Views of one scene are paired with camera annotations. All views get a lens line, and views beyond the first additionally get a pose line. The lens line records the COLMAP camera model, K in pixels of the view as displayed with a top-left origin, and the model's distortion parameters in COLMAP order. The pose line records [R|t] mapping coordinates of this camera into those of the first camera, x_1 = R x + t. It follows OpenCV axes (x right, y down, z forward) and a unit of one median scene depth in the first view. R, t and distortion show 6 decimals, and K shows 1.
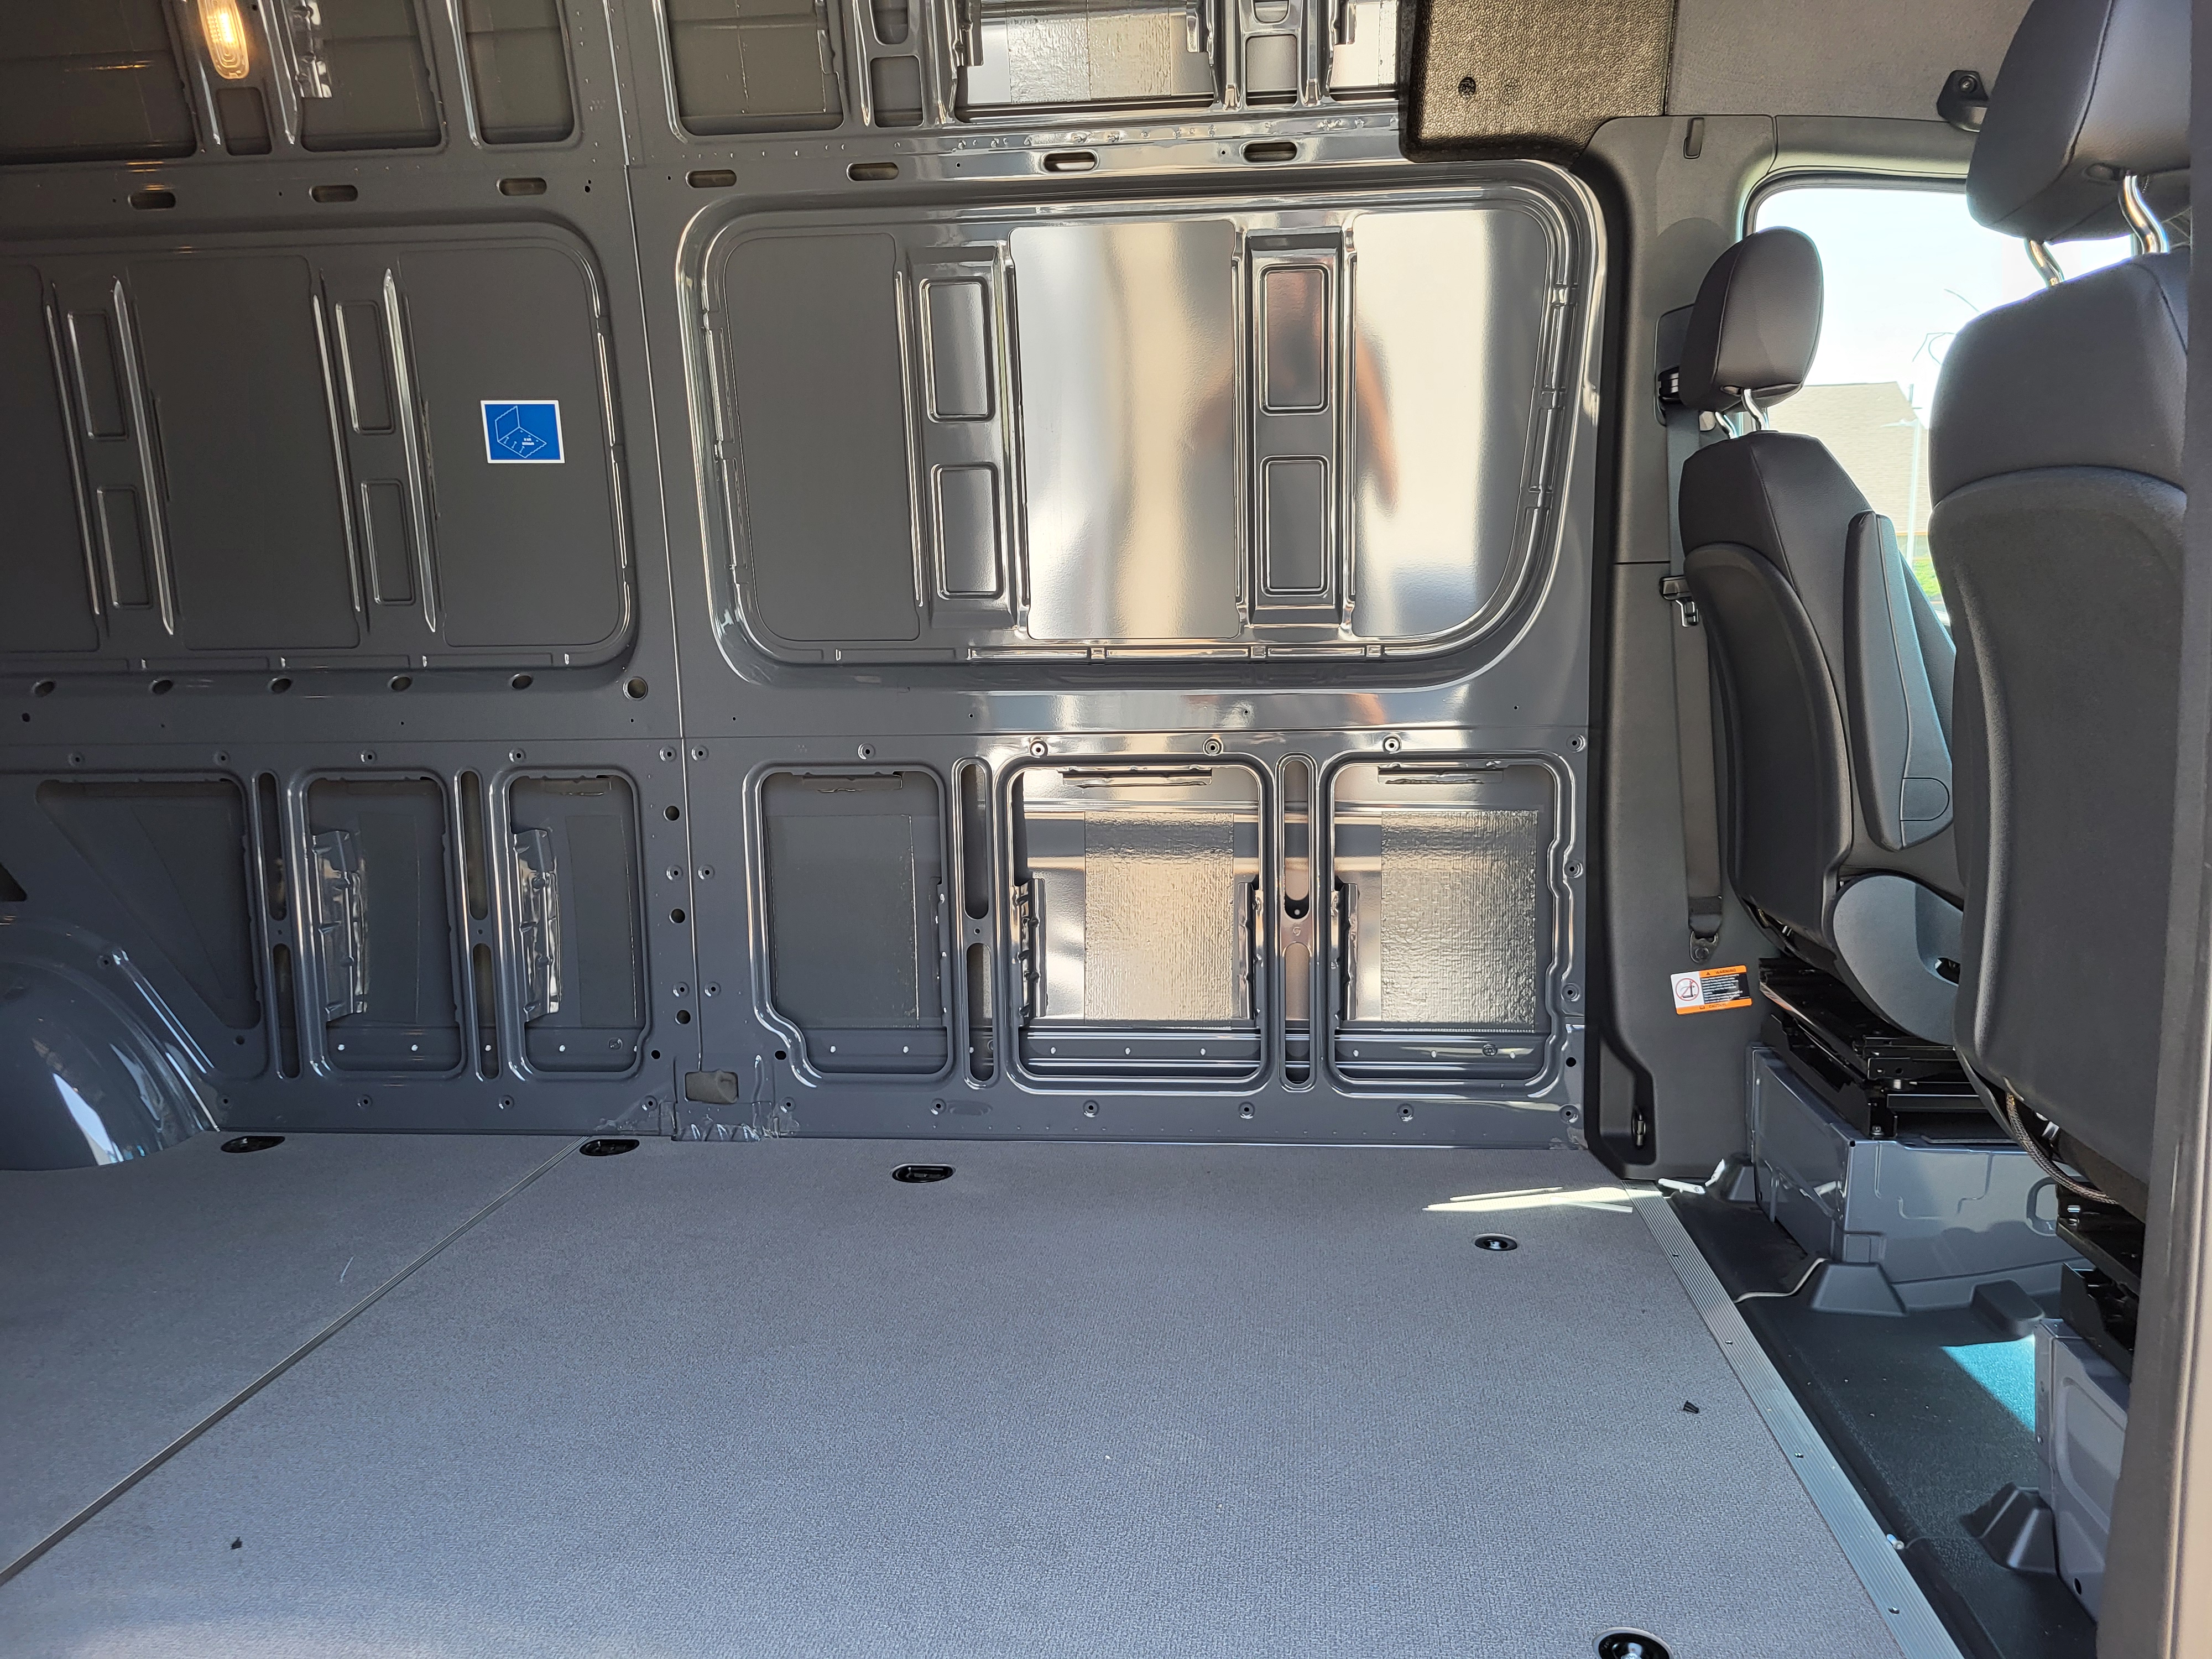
lens RADIAL K [[1666.2, 0, 1111.0], [0, 1666.2, 835.2], [0, 0, 1]] dist [-0.003004, 0.010208]
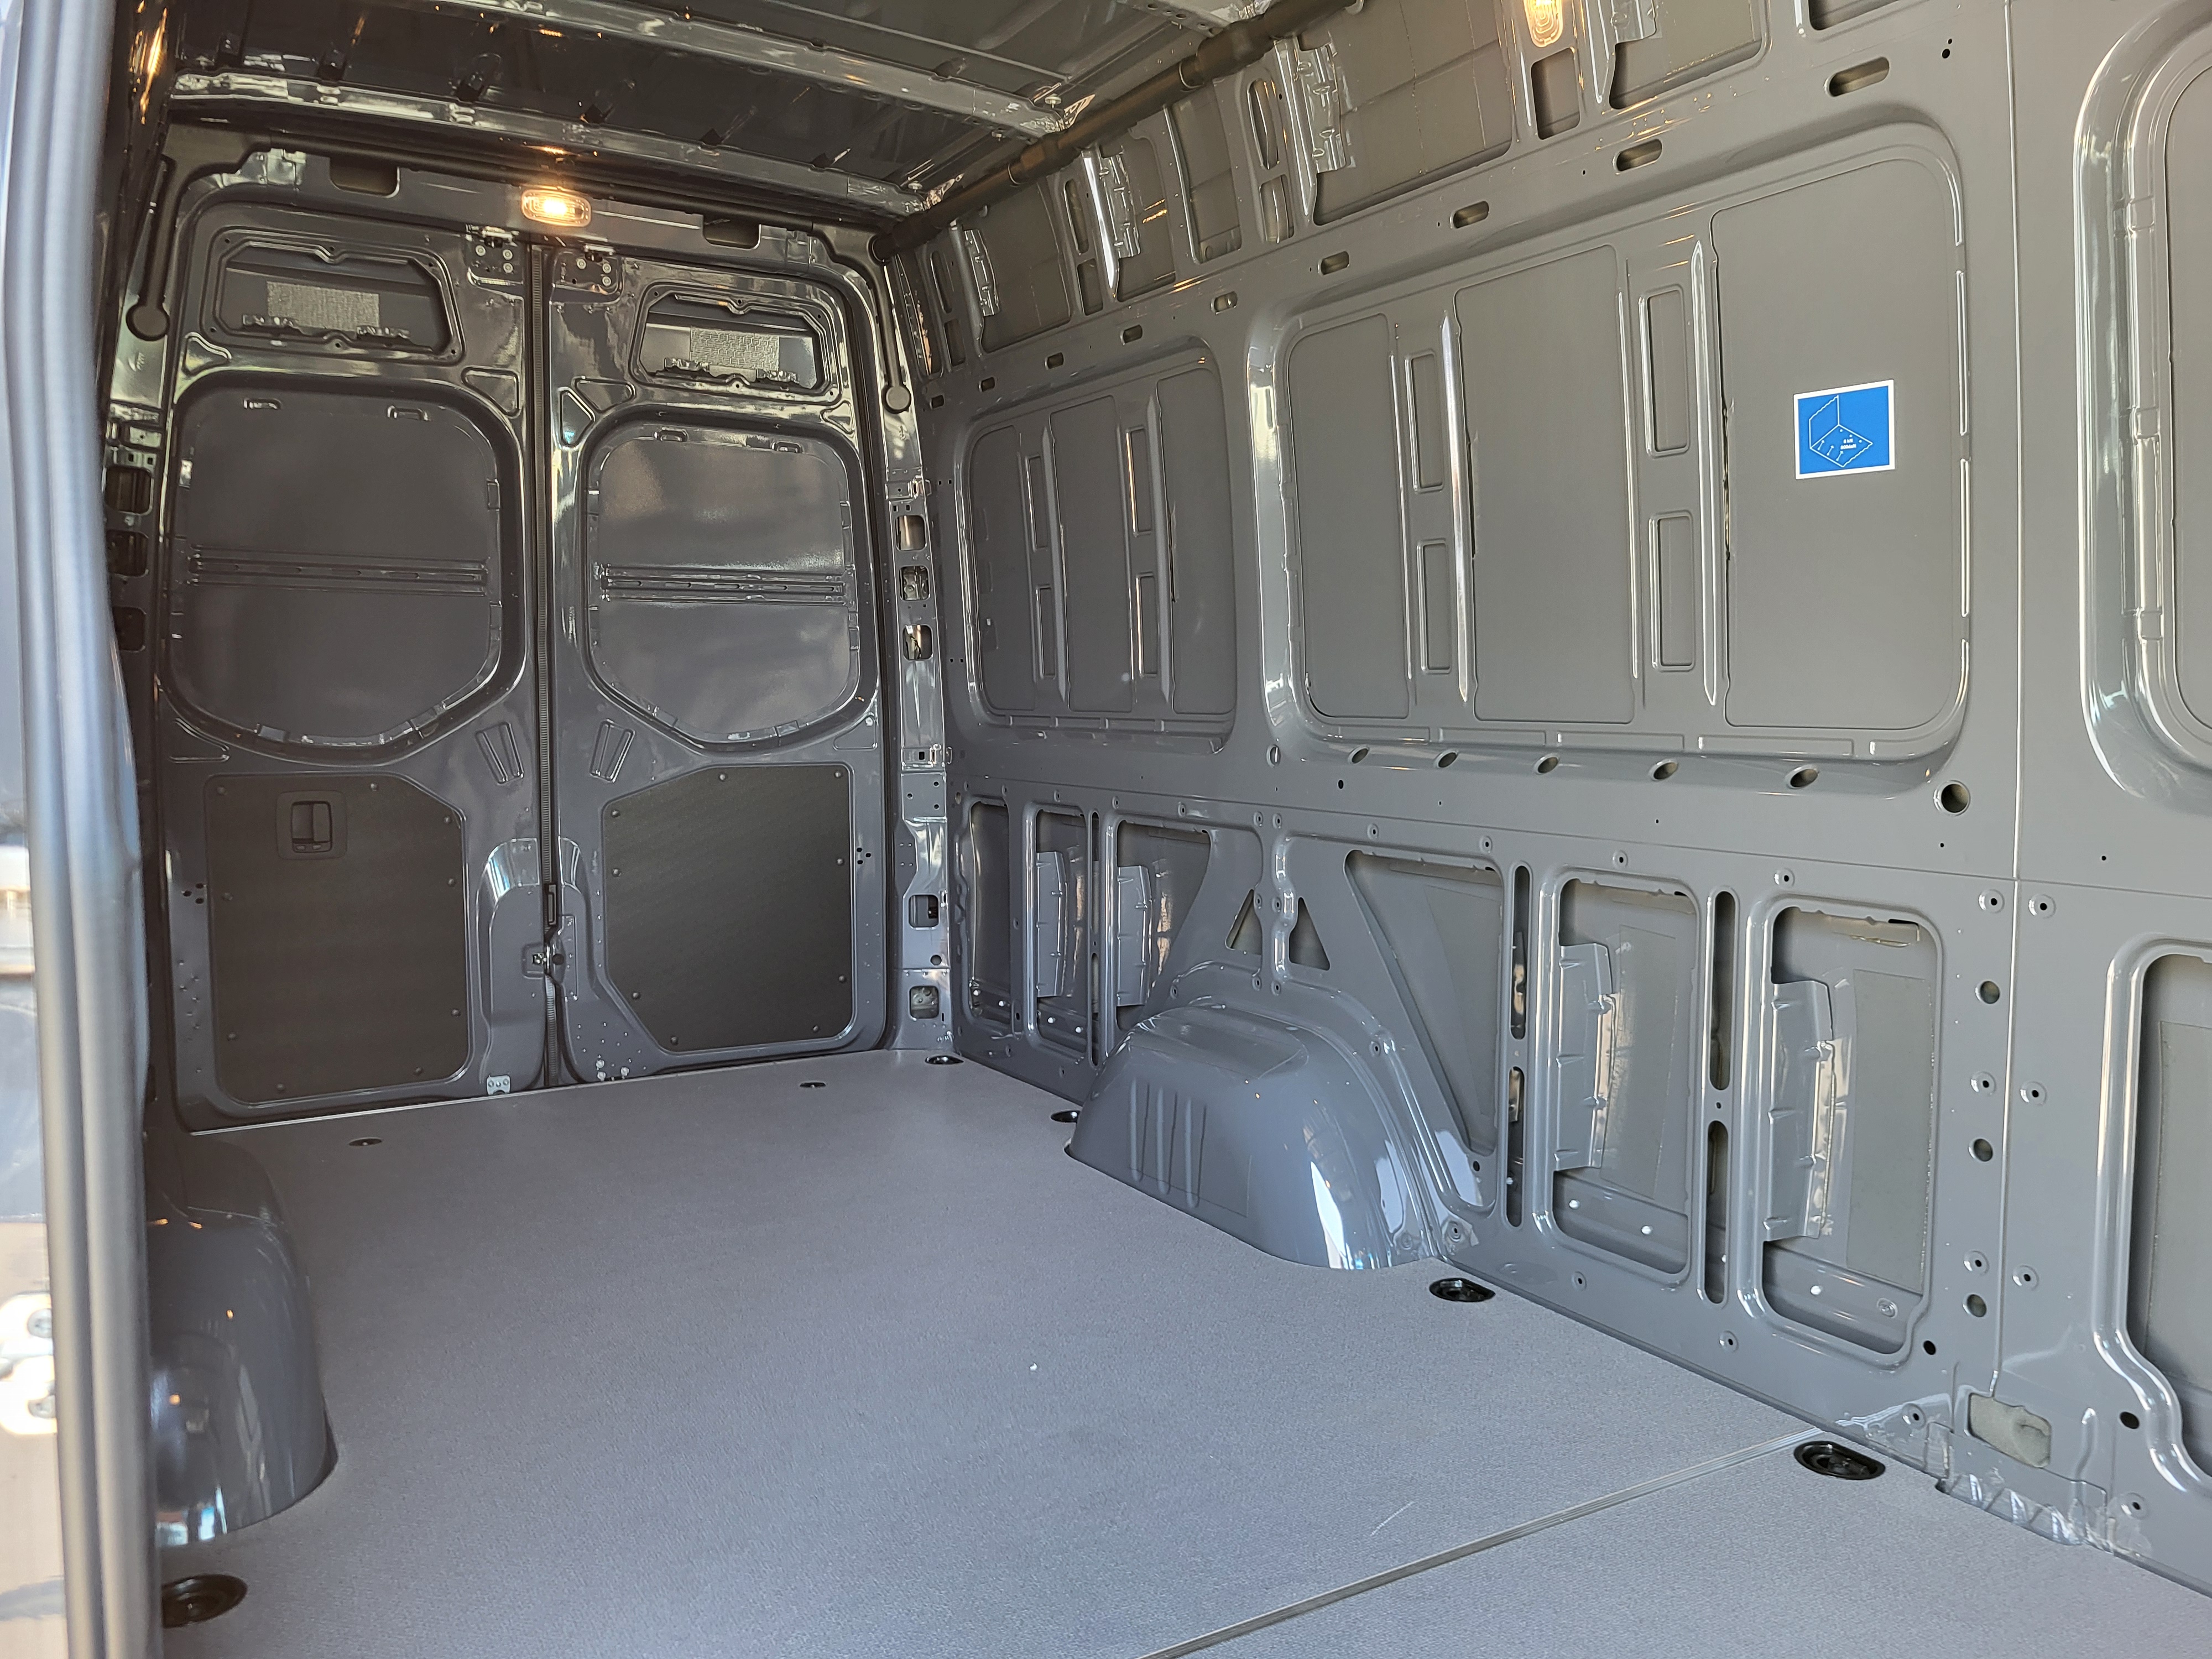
lens RADIAL K [[1666.2, 0, 1112.1], [0, 1666.2, 833.4], [0, 0, 1]] dist [-0.003004, 0.010208]
pose [[0.642903, 0.082911, -0.761447, 0.005078], [-0.123287, 0.992363, 0.003961, -0.033686], [0.755960, 0.091329, 0.648215, 0.308755]]
